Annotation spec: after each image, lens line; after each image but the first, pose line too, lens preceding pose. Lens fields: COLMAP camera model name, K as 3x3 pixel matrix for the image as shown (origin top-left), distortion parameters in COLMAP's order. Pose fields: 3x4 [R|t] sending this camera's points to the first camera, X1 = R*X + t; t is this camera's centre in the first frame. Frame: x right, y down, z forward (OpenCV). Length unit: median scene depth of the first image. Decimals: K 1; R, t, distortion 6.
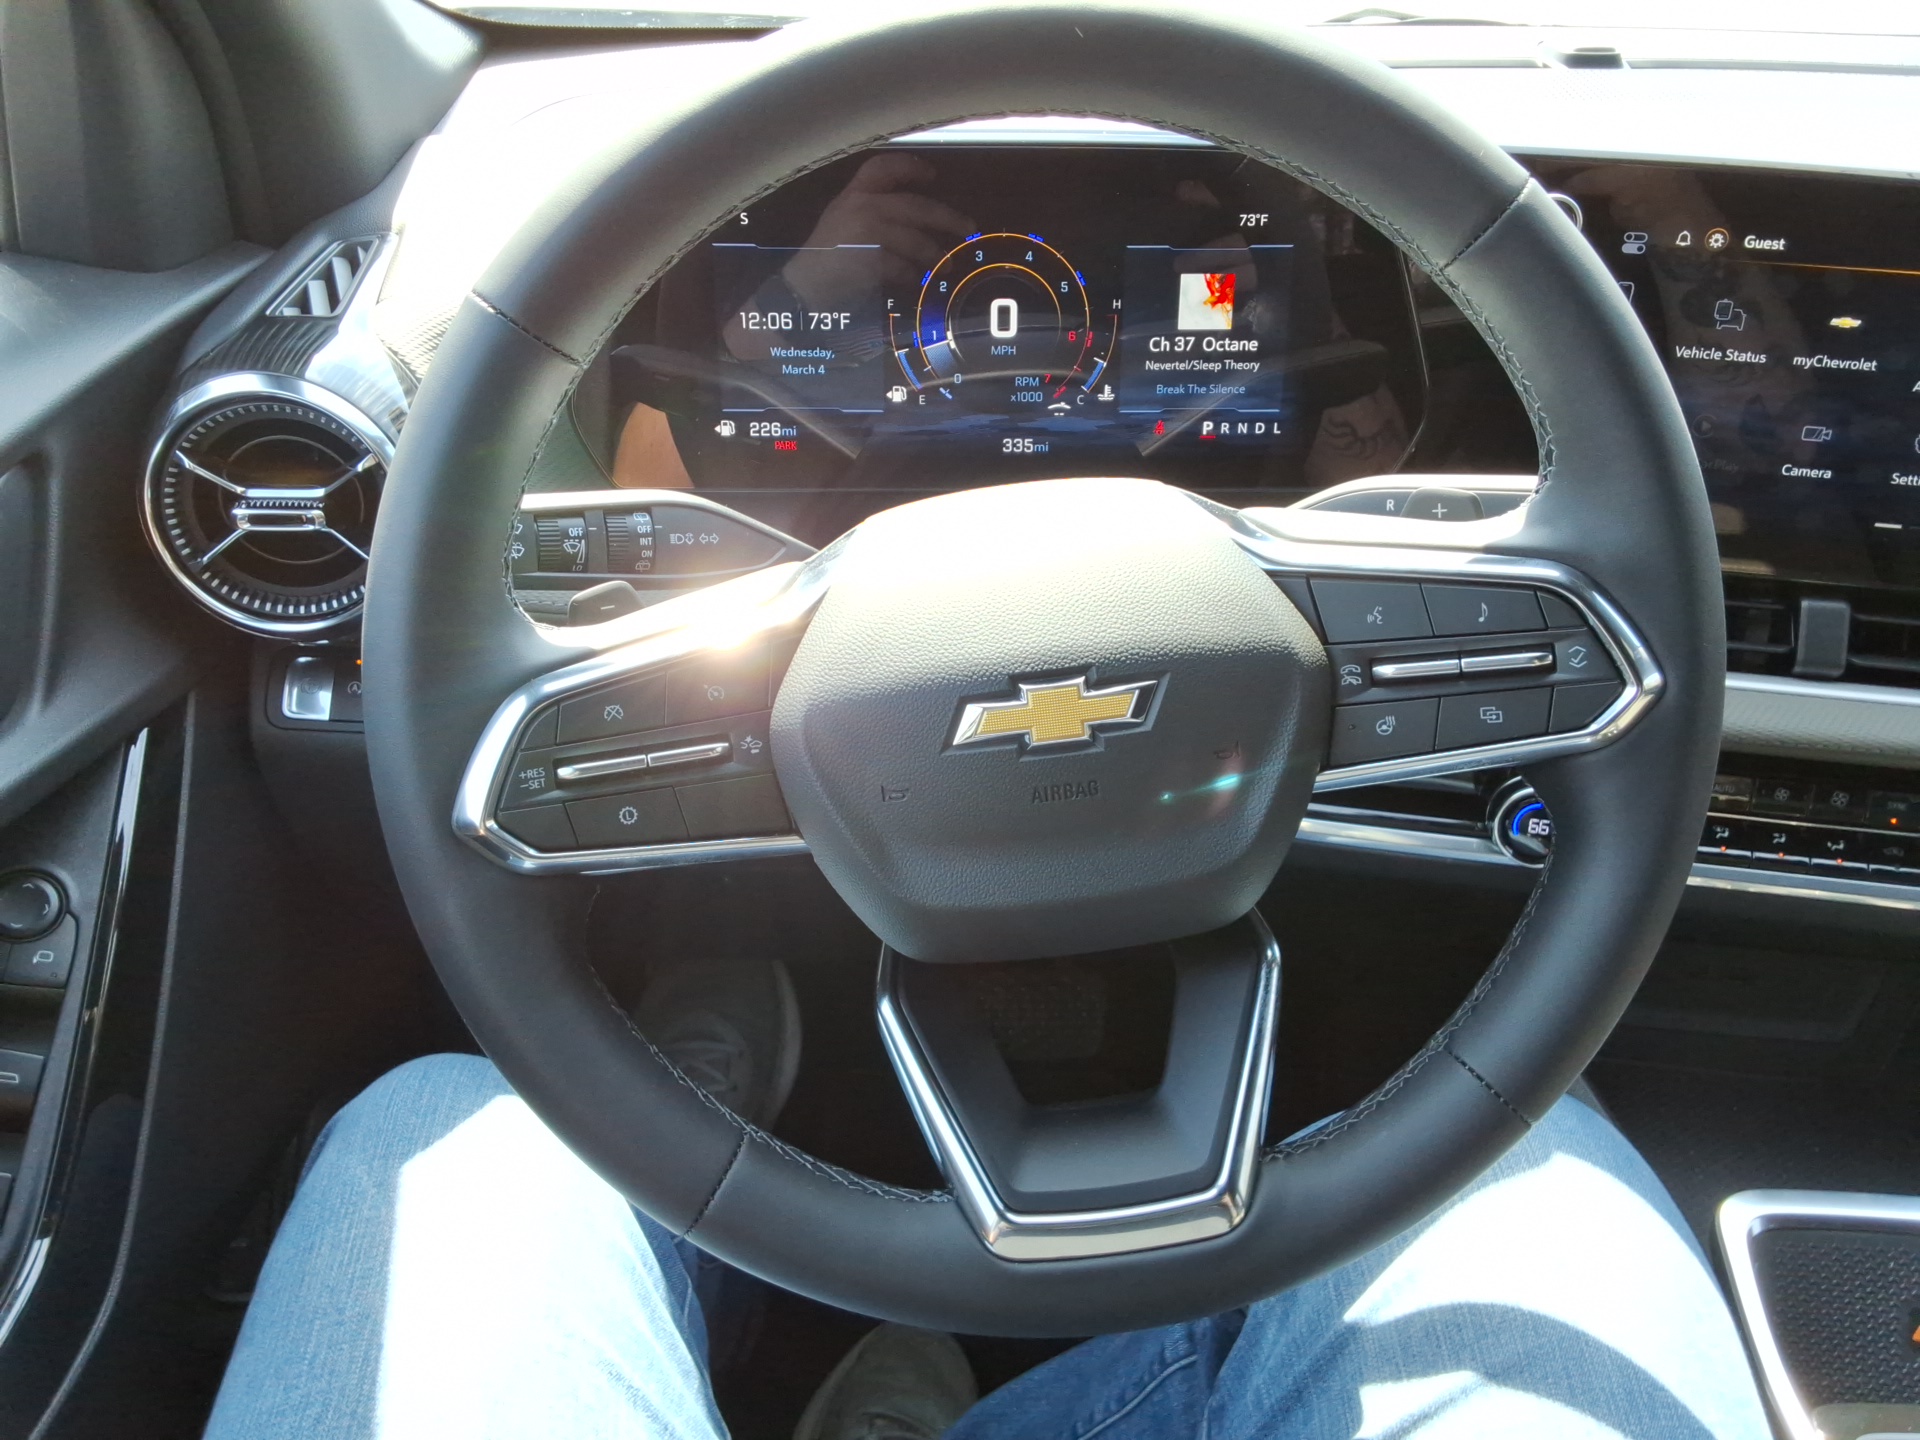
lens RADIAL K [[1563.4, 0, 969.6], [0, 1563.4, 707.9], [0, 0, 1]] dist [0.170925, -0.287469]
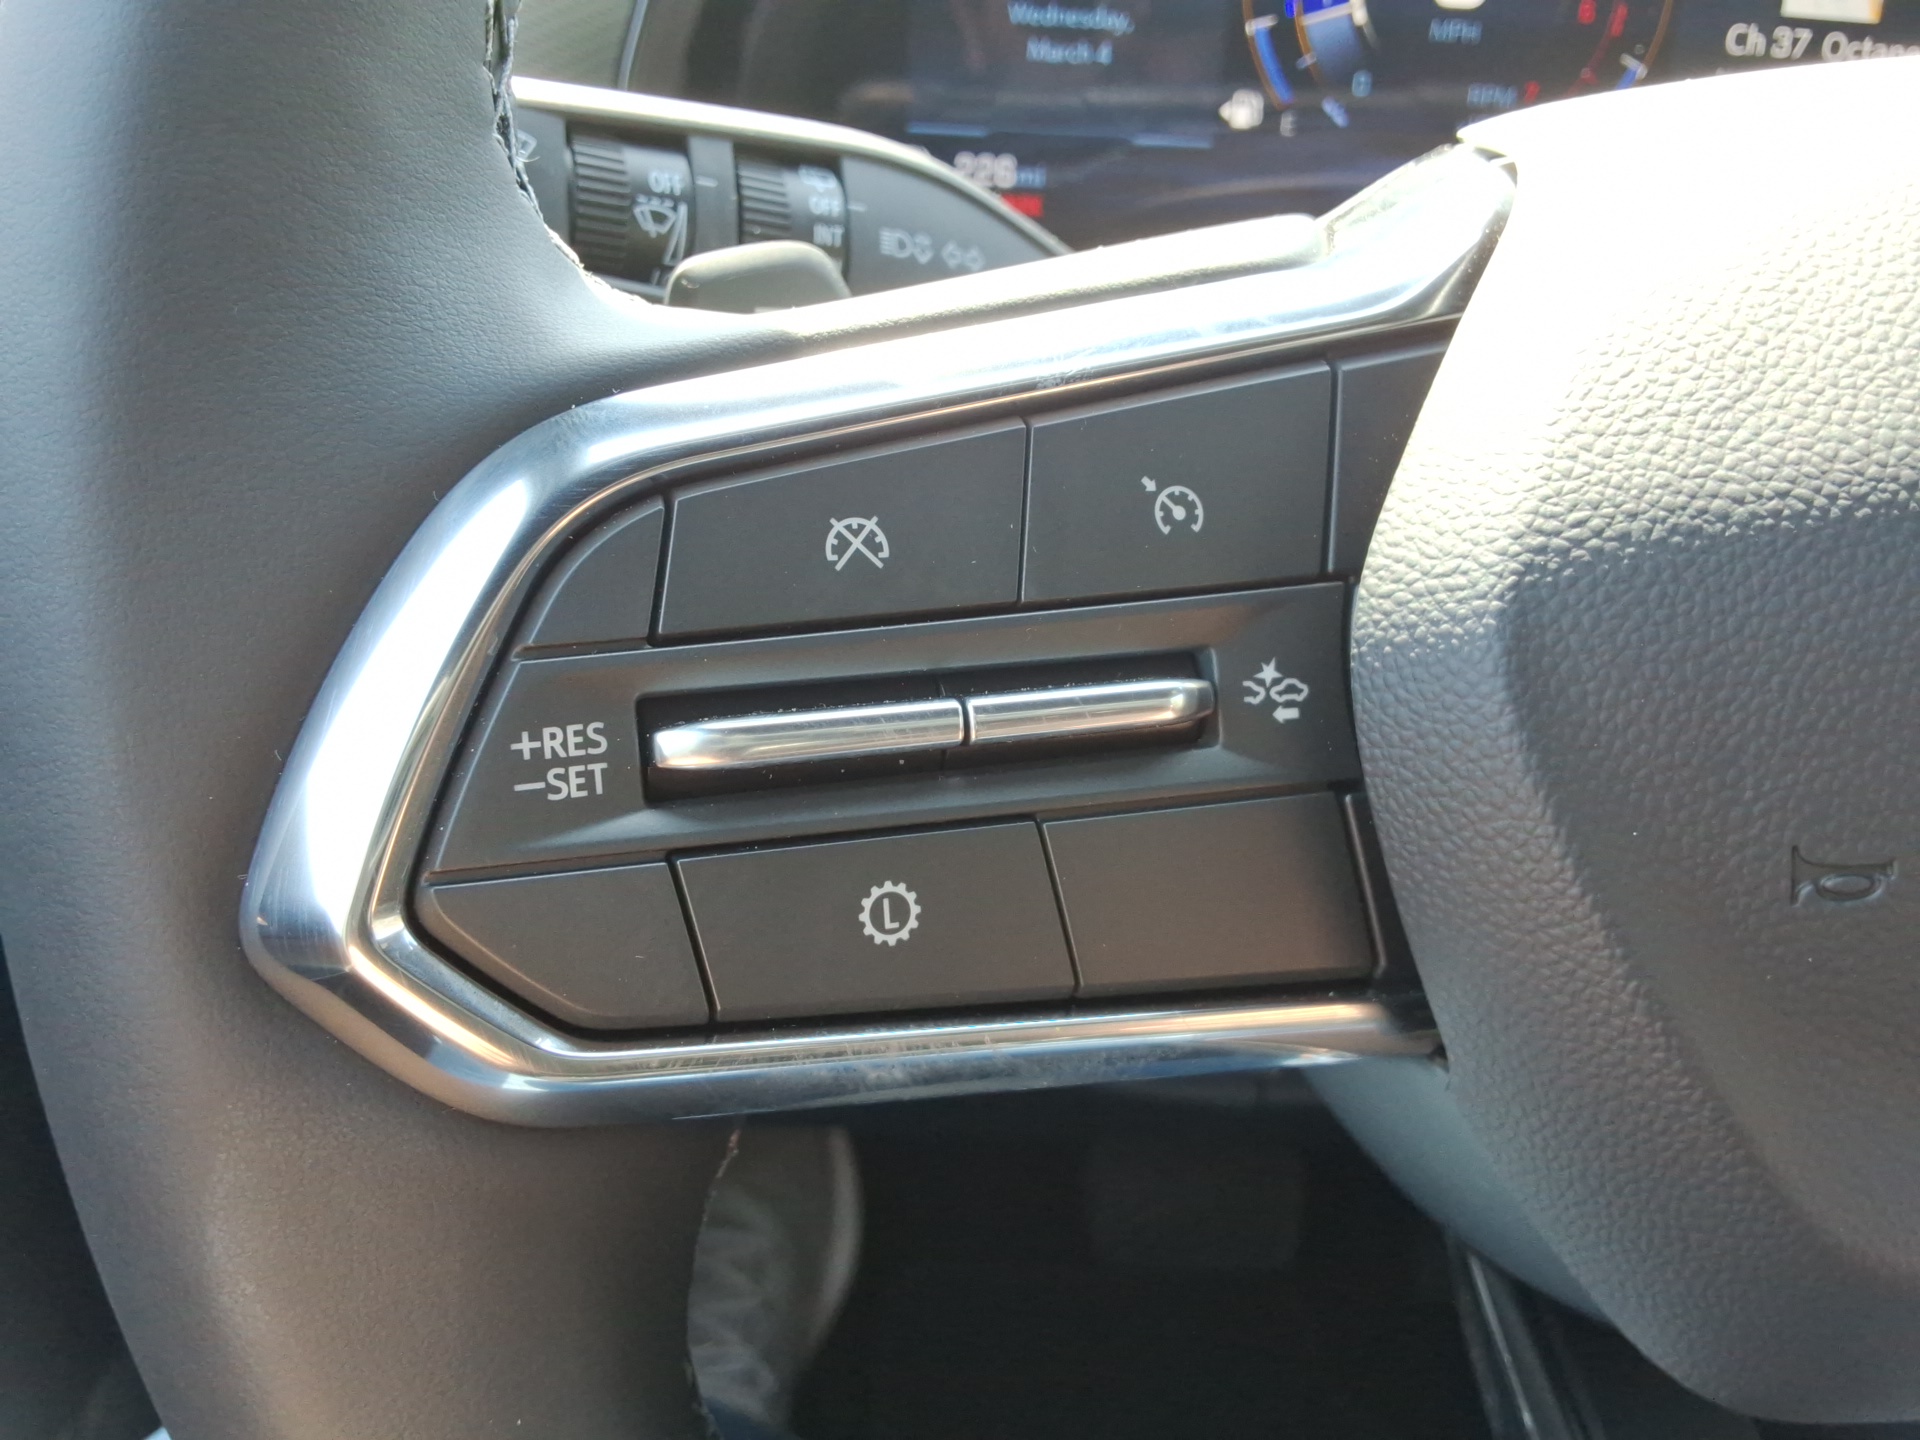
lens RADIAL K [[1563.4, 0, 969.6], [0, 1563.4, 707.9], [0, 0, 1]] dist [0.170925, -0.287469]
pose [[0.998812, 0.041752, 0.025125, -0.146589], [-0.040353, 0.997734, -0.053835, 0.032214], [-0.027316, 0.052757, 0.998234, 0.500085]]
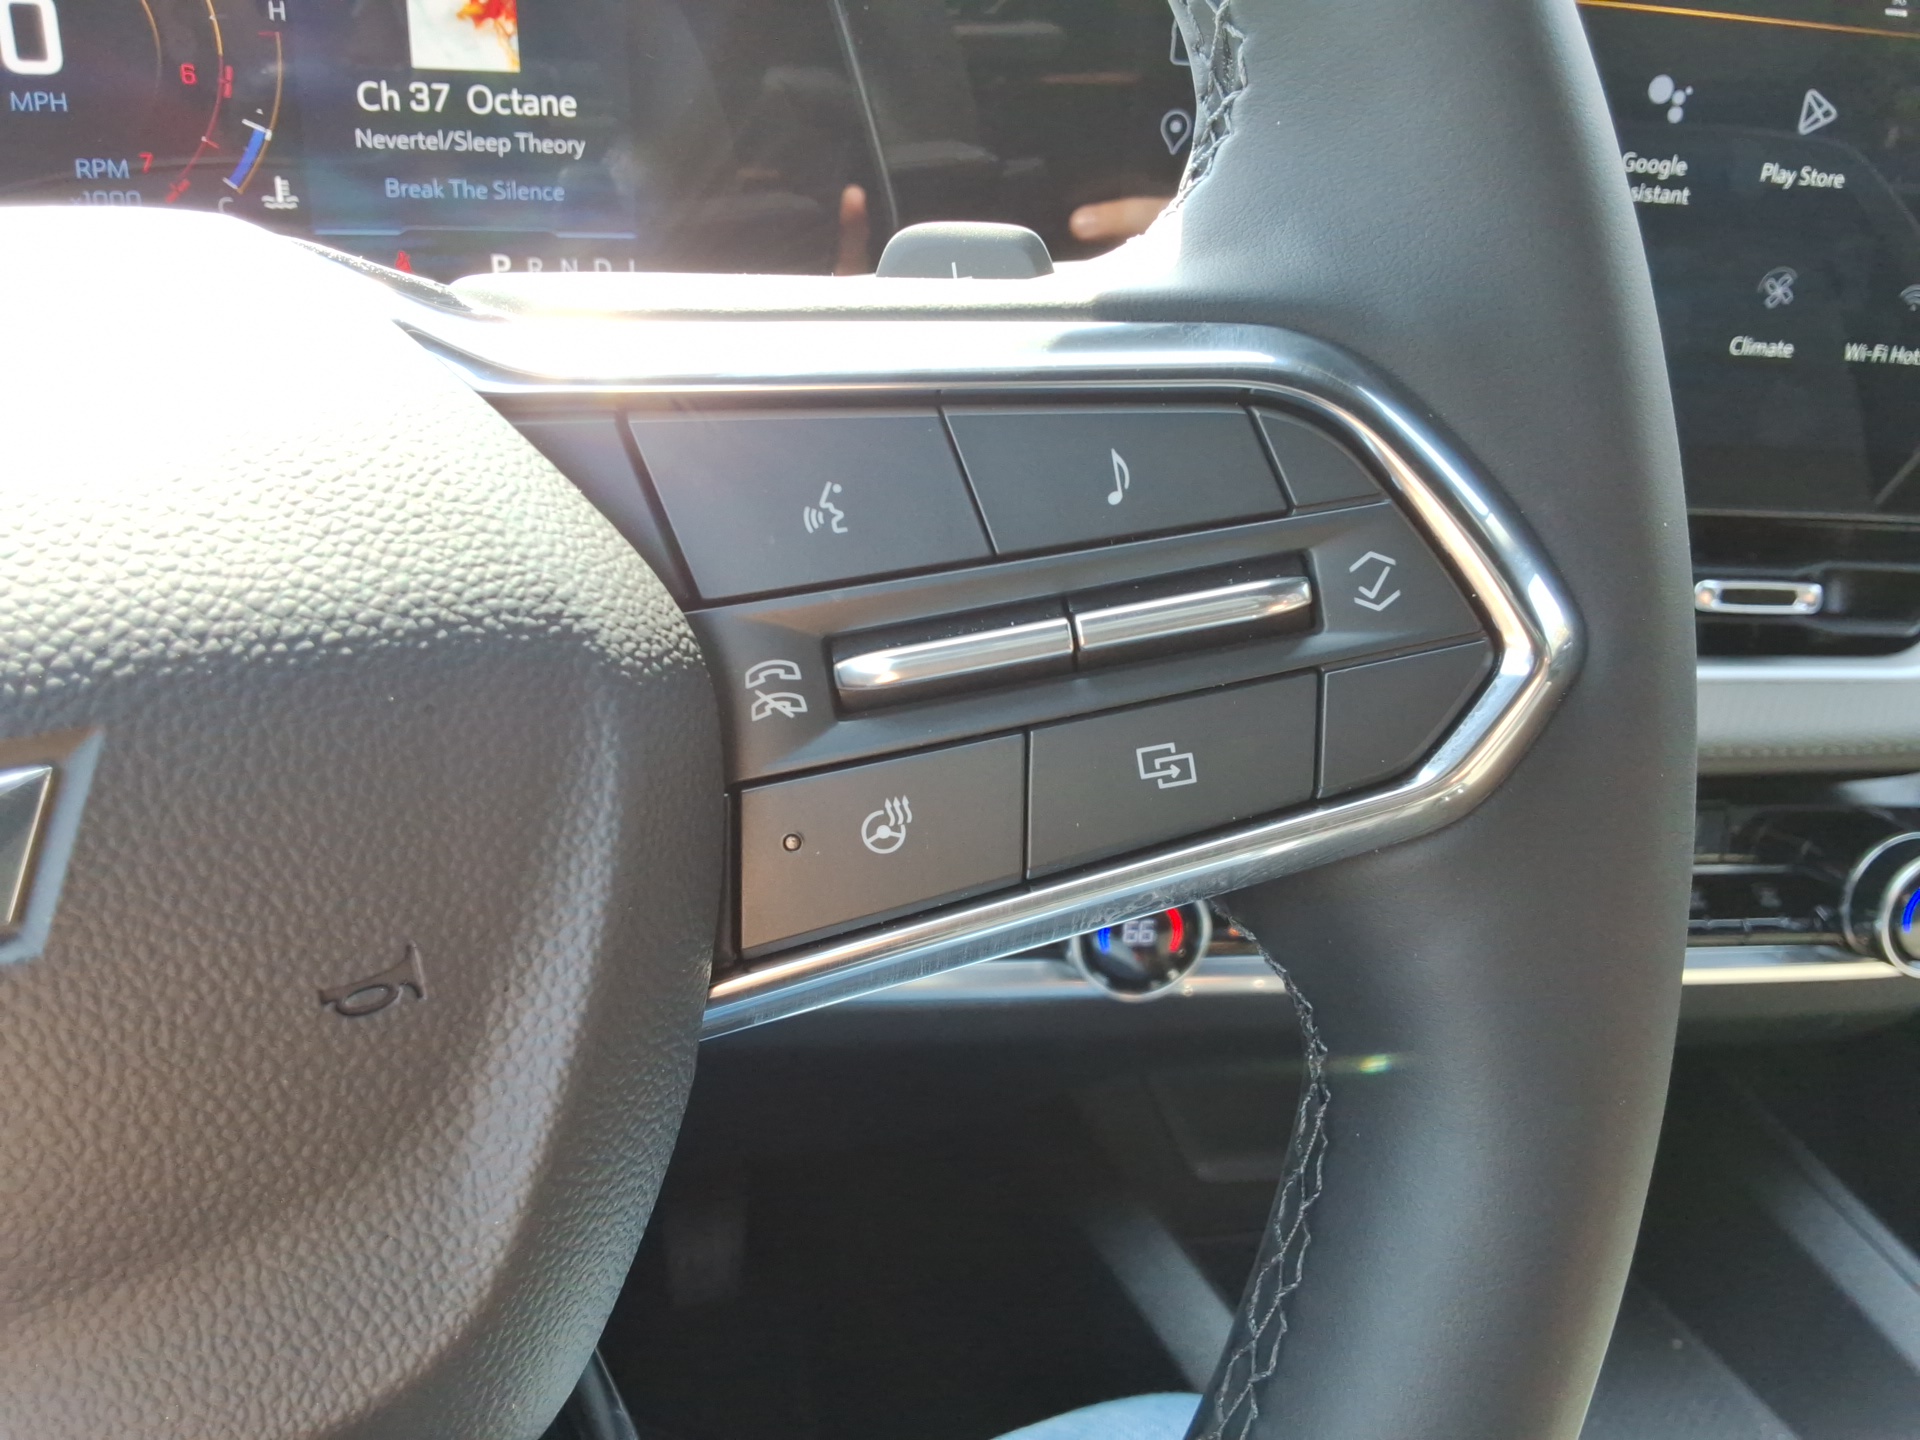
lens RADIAL K [[1564.9, 0, 966.2], [0, 1564.9, 709.6], [0, 0, 1]] dist [0.056705, -0.118144]
pose [[0.946817, -0.090981, 0.308643, 0.128431], [0.103264, 0.994372, -0.023662, -0.003240], [-0.304753, 0.054275, 0.950884, 0.485987]]
